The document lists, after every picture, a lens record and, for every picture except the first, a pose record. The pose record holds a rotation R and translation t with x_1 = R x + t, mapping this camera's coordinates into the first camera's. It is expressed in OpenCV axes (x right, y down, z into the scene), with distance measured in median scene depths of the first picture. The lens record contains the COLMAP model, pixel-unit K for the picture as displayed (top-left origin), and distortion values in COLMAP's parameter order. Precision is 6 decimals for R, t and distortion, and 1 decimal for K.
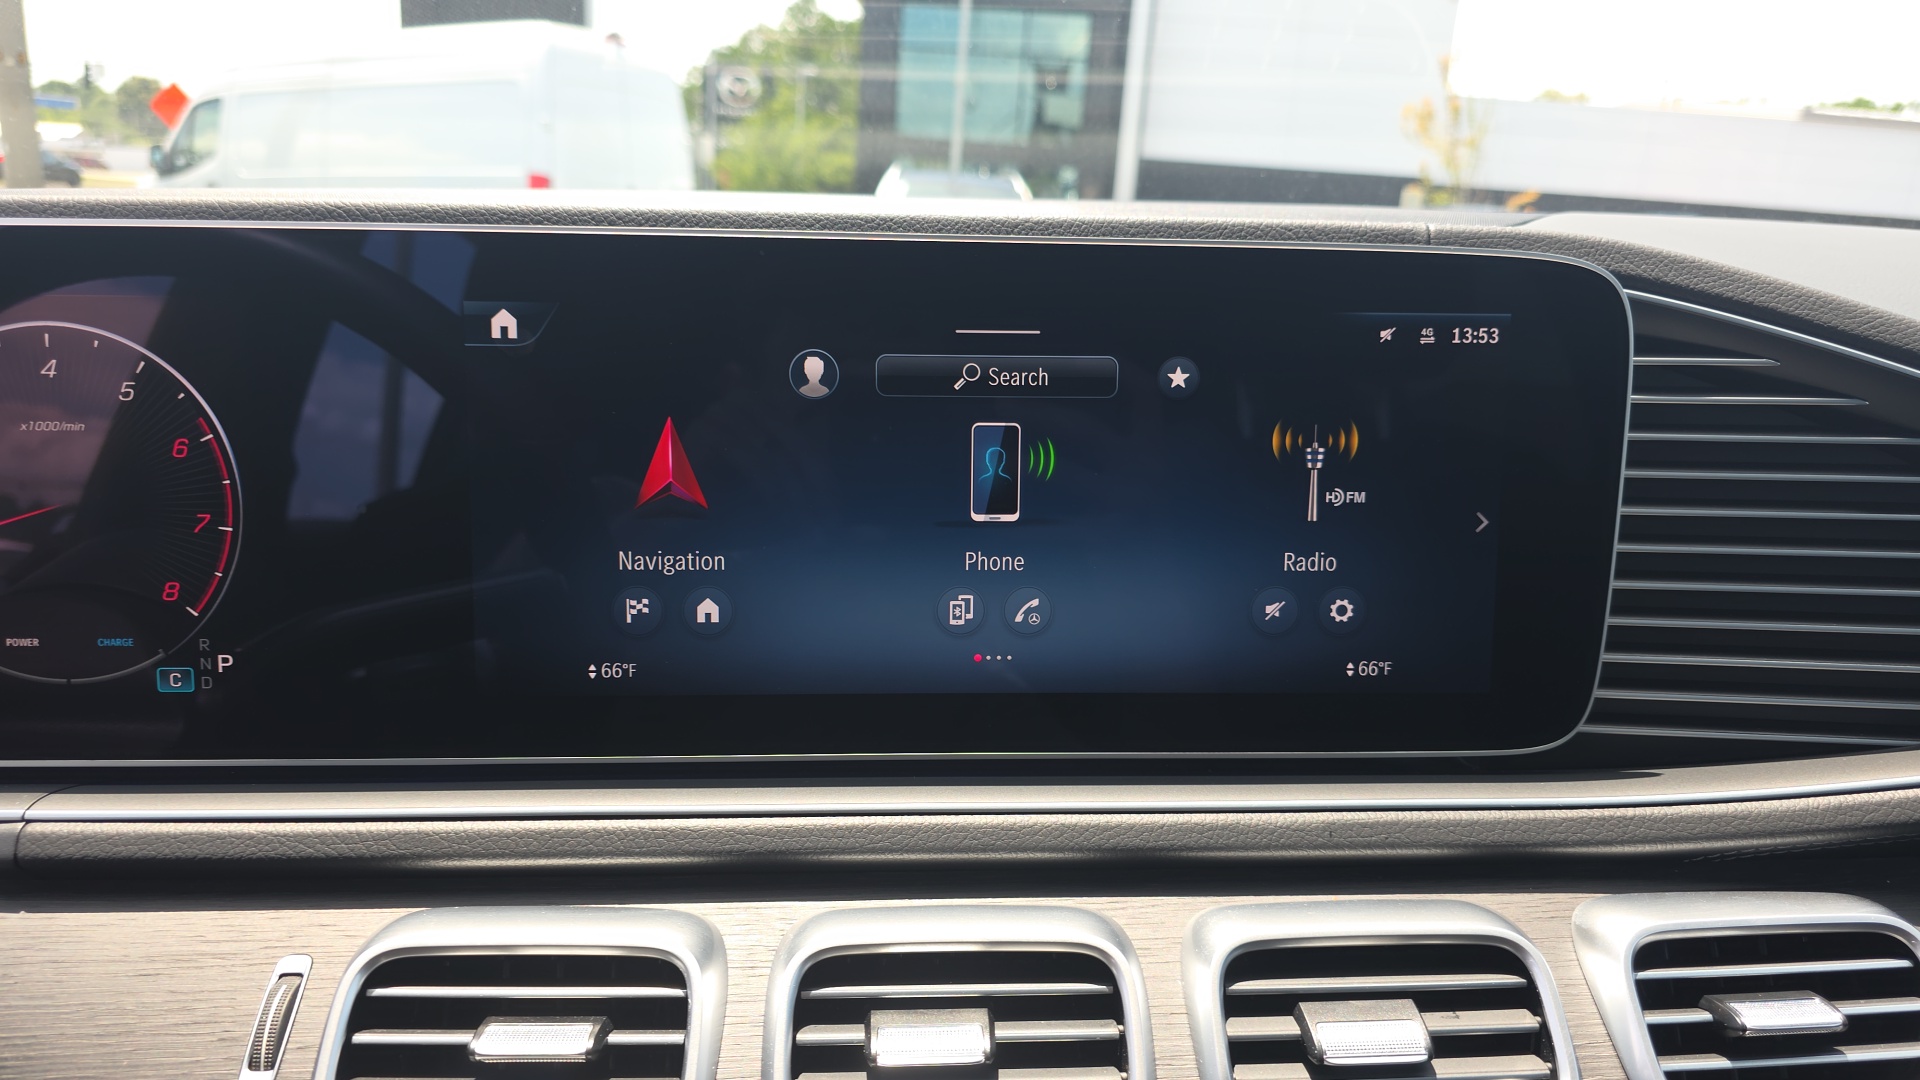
lens RADIAL K [[1313.6, 0, 986.1], [0, 1313.6, 562.6], [0, 0, 1]] dist [0.035798, -0.060201]
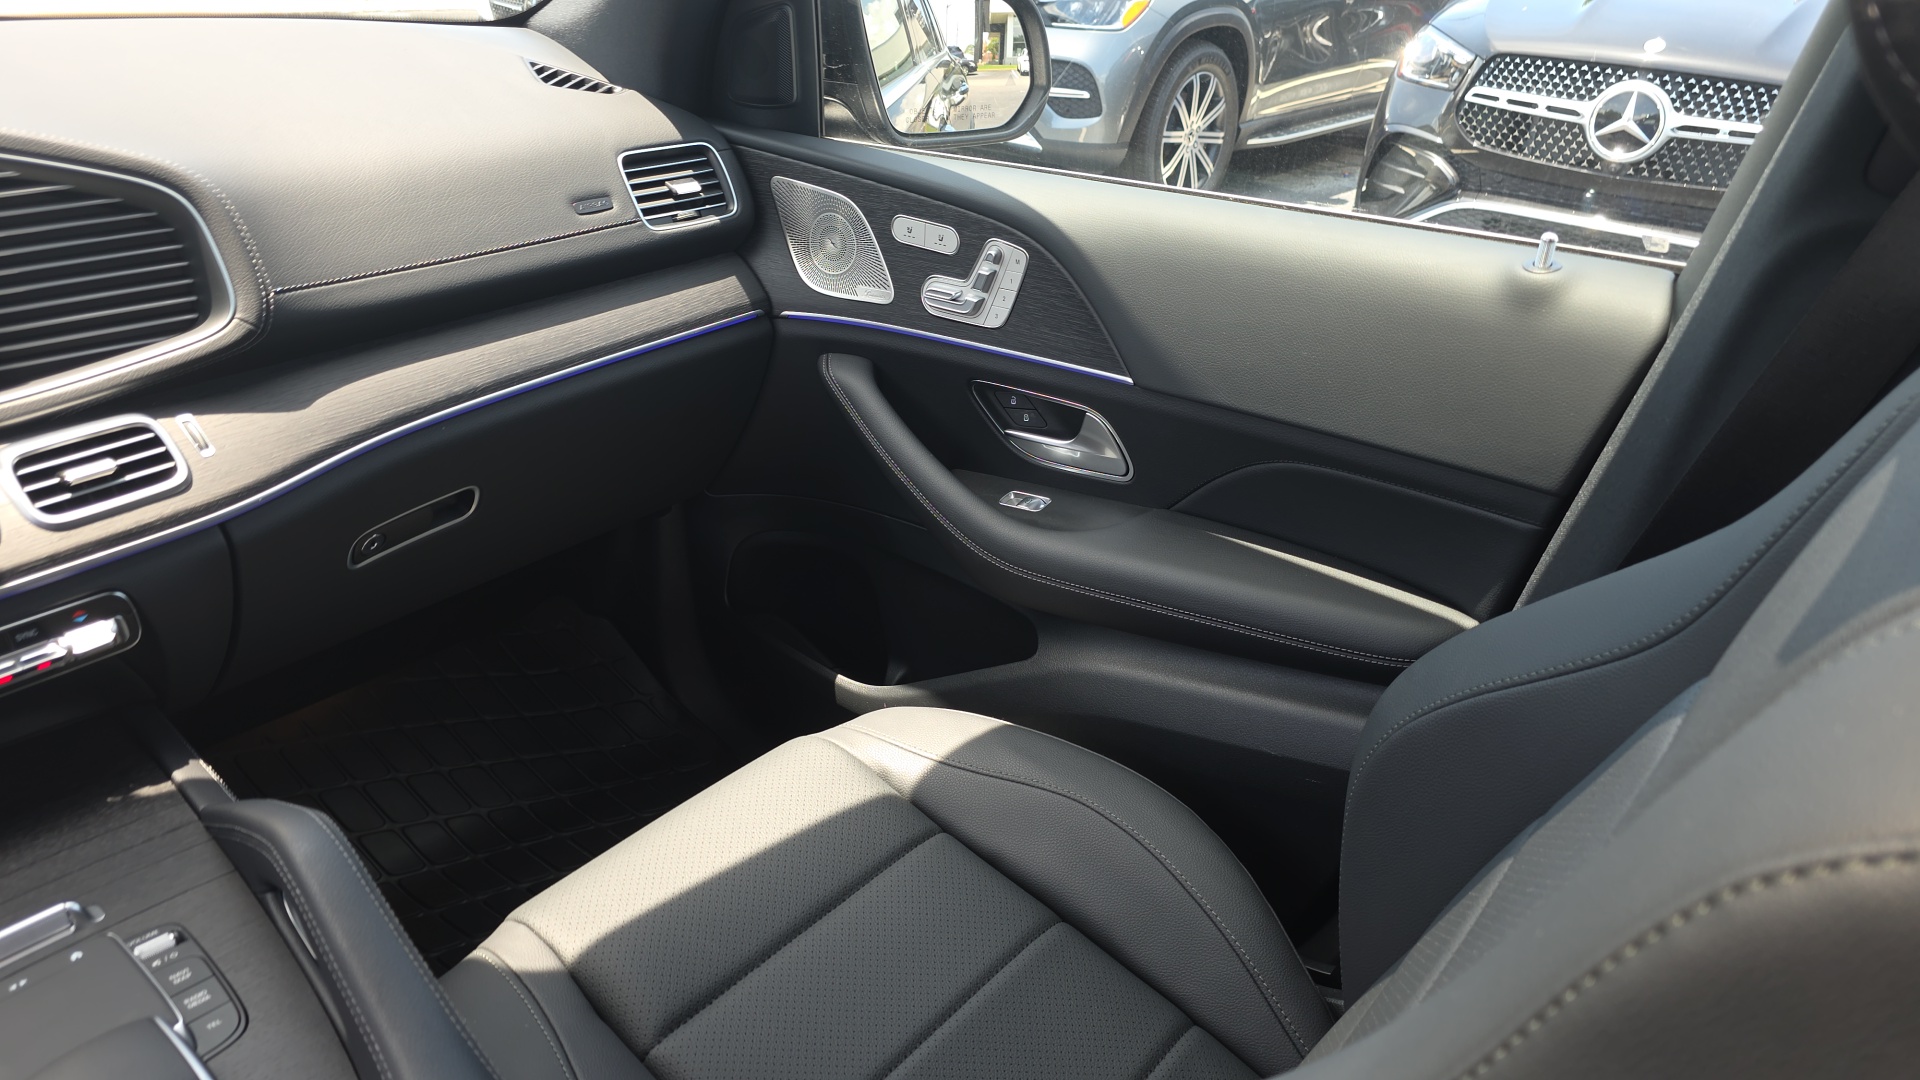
lens RADIAL K [[1284.4, 0, 971.1], [0, 1284.4, 563.8], [0, 0, 1]] dist [0.065612, -0.061232]
pose [[0.678219, -0.349233, 0.646572, 0.083160], [0.139534, 0.925051, 0.353285, -0.105210], [-0.721491, -0.149386, 0.676118, -1.611674]]
